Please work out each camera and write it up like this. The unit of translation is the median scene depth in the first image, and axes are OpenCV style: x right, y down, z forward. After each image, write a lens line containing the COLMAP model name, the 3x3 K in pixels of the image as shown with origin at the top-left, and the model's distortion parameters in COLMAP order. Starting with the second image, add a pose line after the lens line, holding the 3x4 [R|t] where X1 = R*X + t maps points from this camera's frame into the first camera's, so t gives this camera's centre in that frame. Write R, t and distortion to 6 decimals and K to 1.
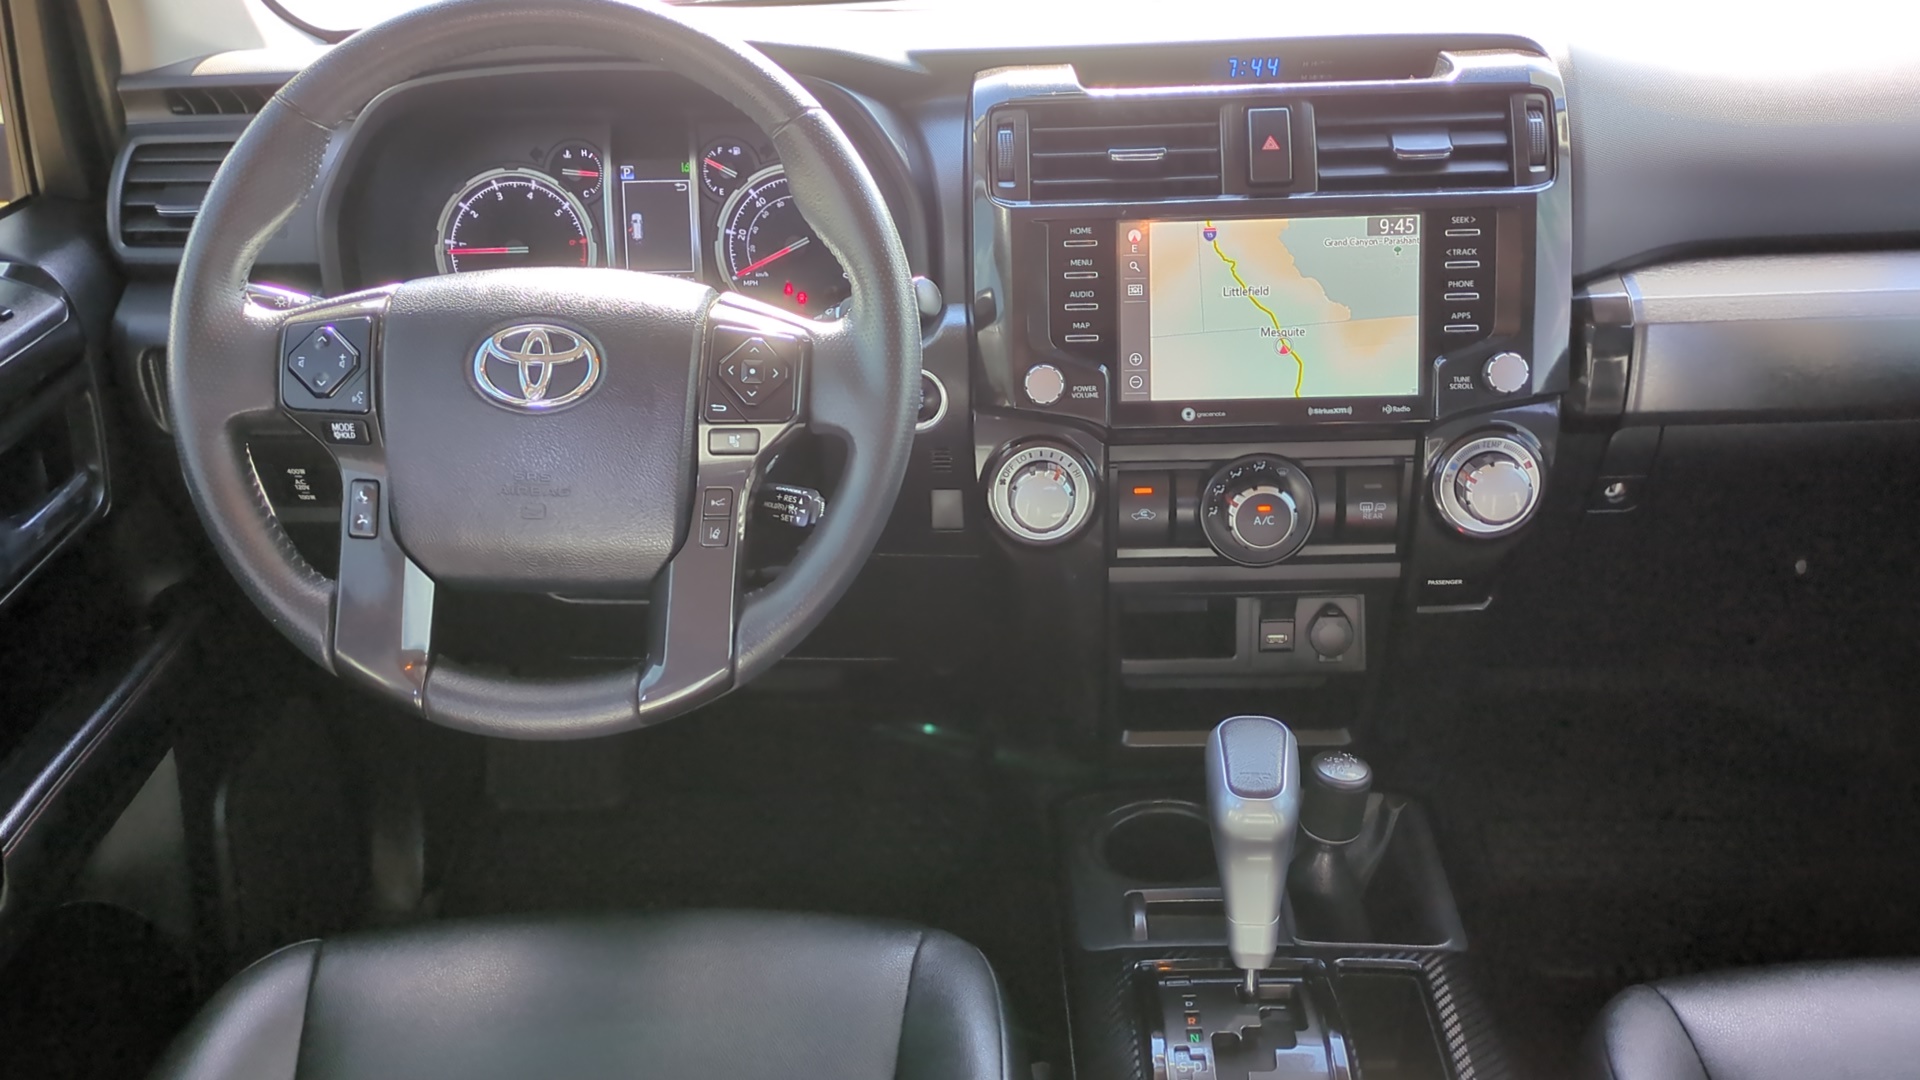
lens RADIAL K [[1665.0, 0, 950.1], [0, 1665.0, 567.5], [0, 0, 1]] dist [0.058600, -0.072318]
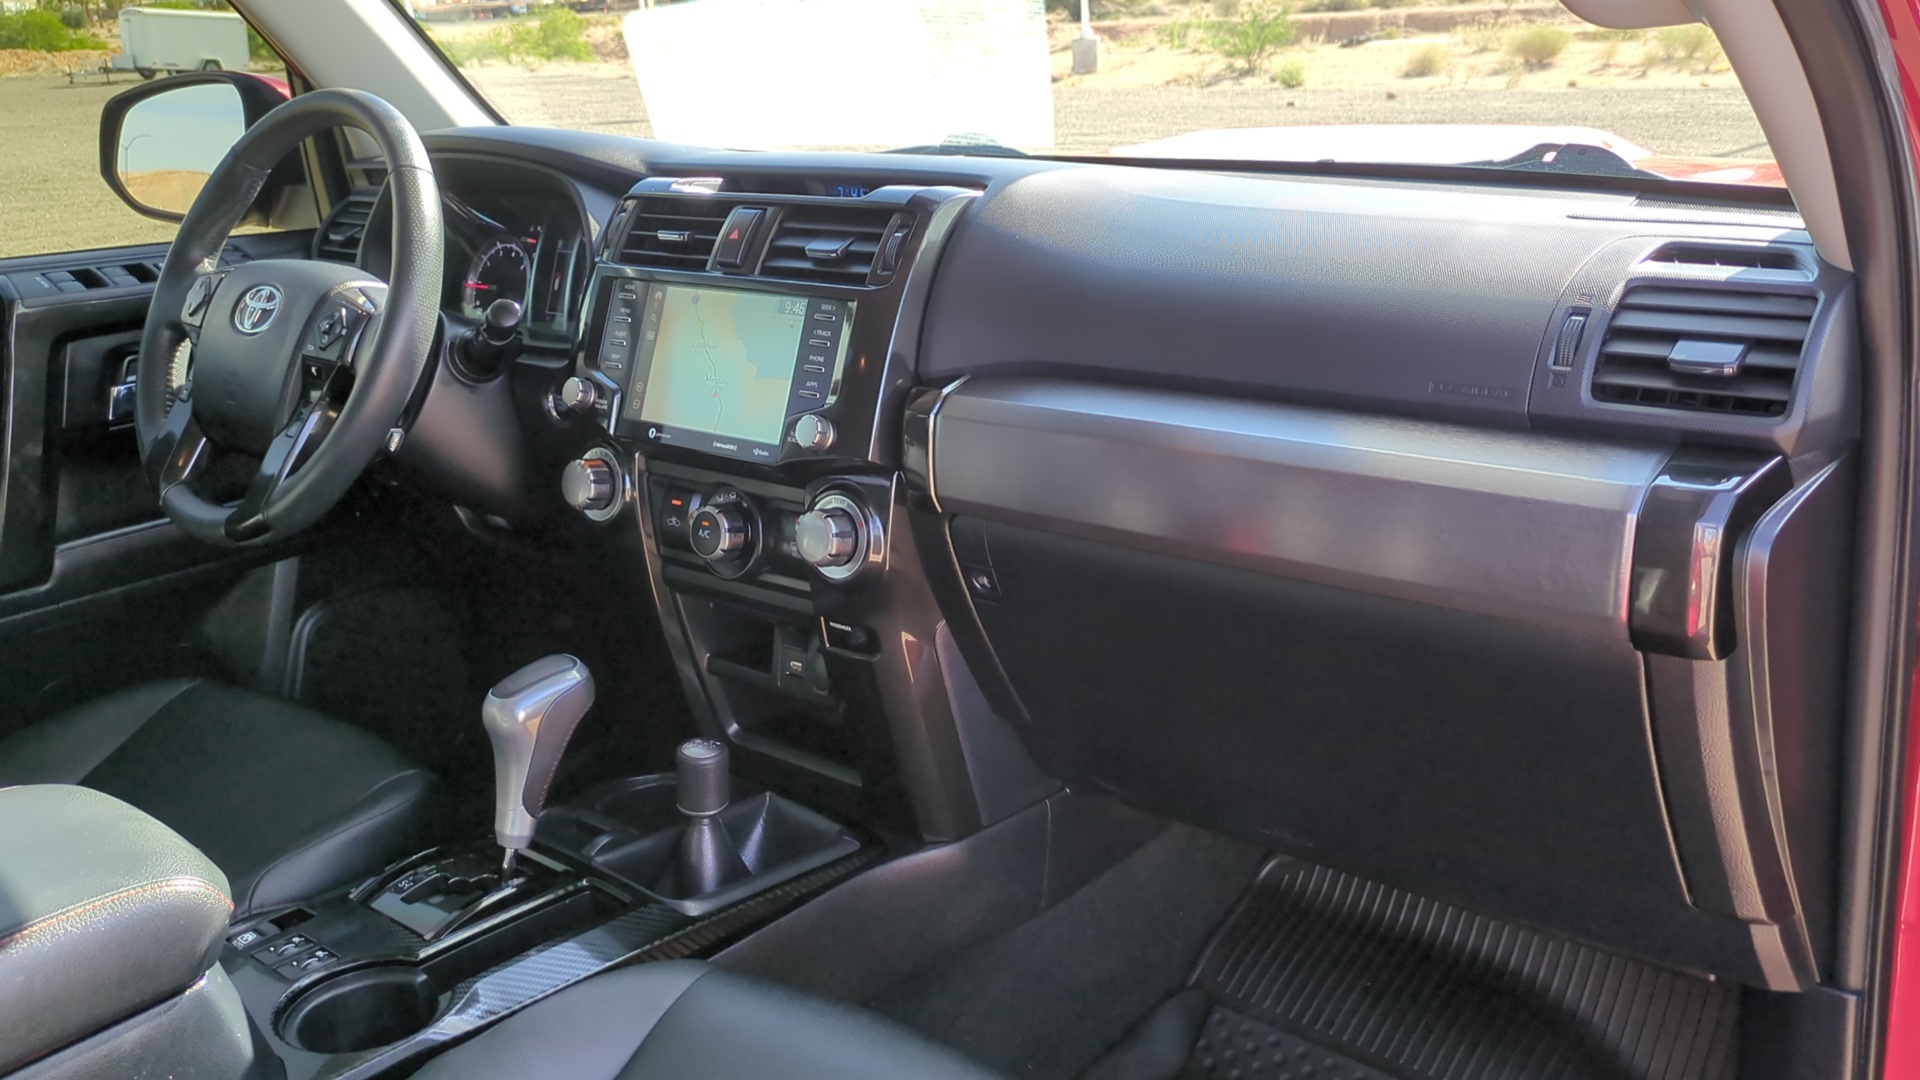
lens RADIAL K [[1665.0, 0, 960.1], [0, 1665.0, 553.6], [0, 0, 1]] dist [0.058600, -0.072318]
pose [[0.779696, 0.187858, -0.597314, 1.109822], [-0.285445, 0.955684, -0.072035, 0.021314], [0.557311, 0.226665, 0.798766, 0.132576]]
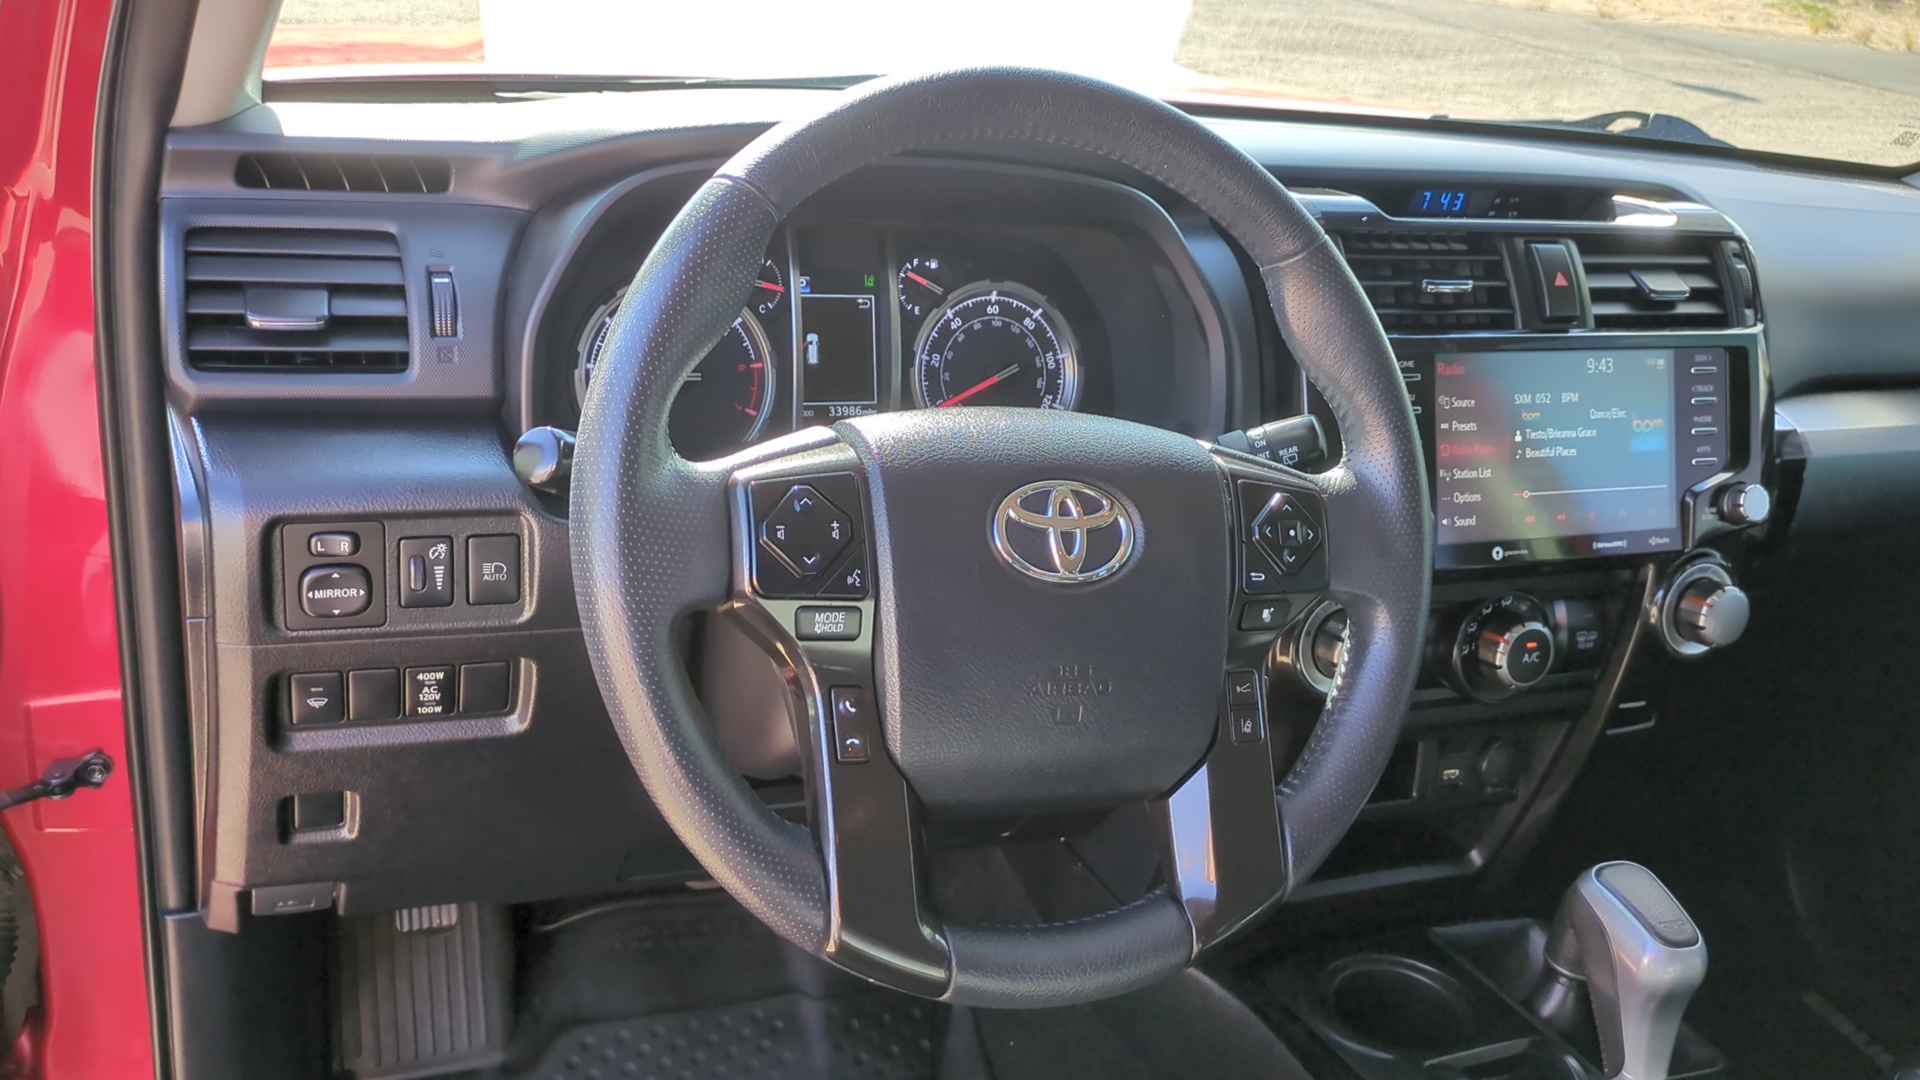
lens RADIAL K [[1665.0, 0, 975.6], [0, 1665.0, 544.9], [0, 0, 1]] dist [0.058600, -0.072318]
pose [[0.898101, -0.037321, 0.438202, -0.551051], [0.069136, 0.995985, -0.056869, -0.062623], [-0.434320, 0.081370, 0.897076, 0.265347]]
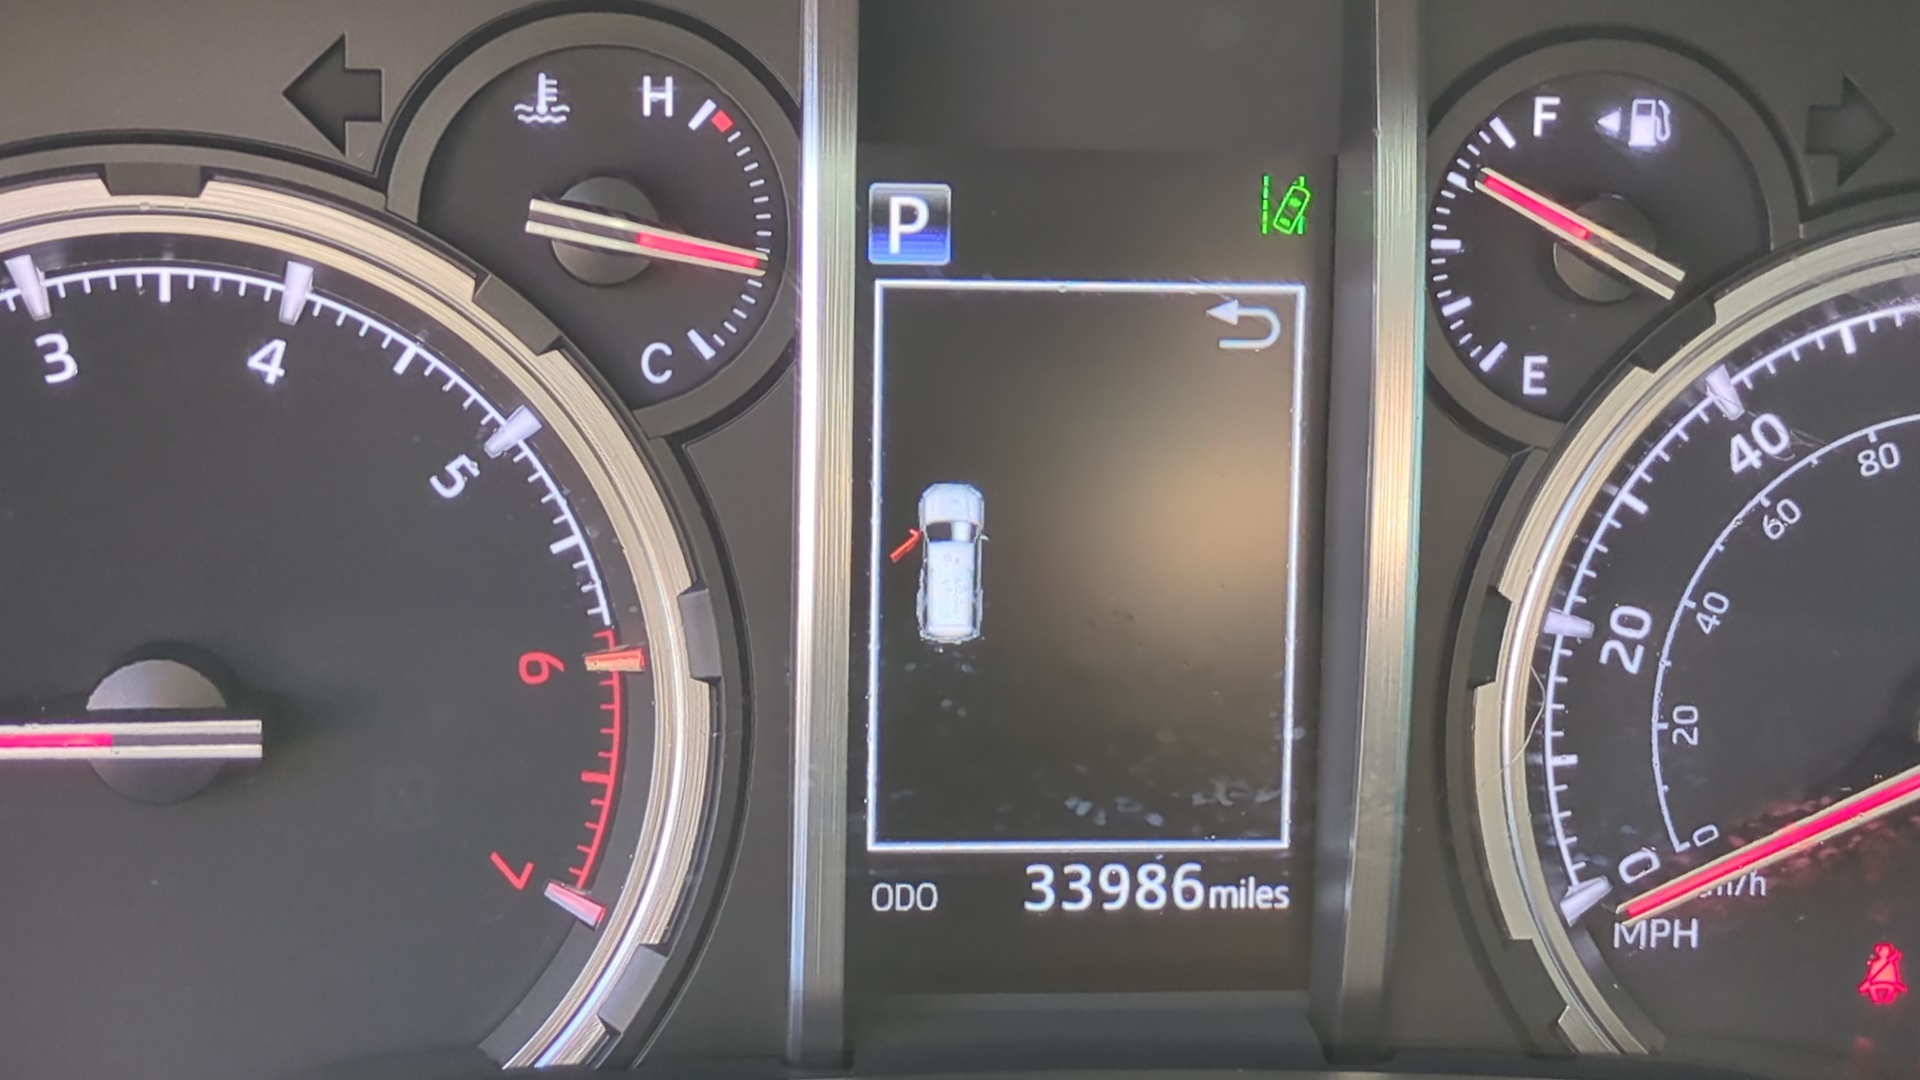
lens RADIAL K [[3082.3, 0, 963.7], [0, 3082.3, 536.0], [0, 0, 1]] dist [0.011461, 0.000000]
pose [[0.988787, 0.019851, 0.148005, -0.262068], [-0.014135, 0.999117, -0.039572, -0.223860], [-0.148660, 0.037036, 0.988195, 0.820491]]
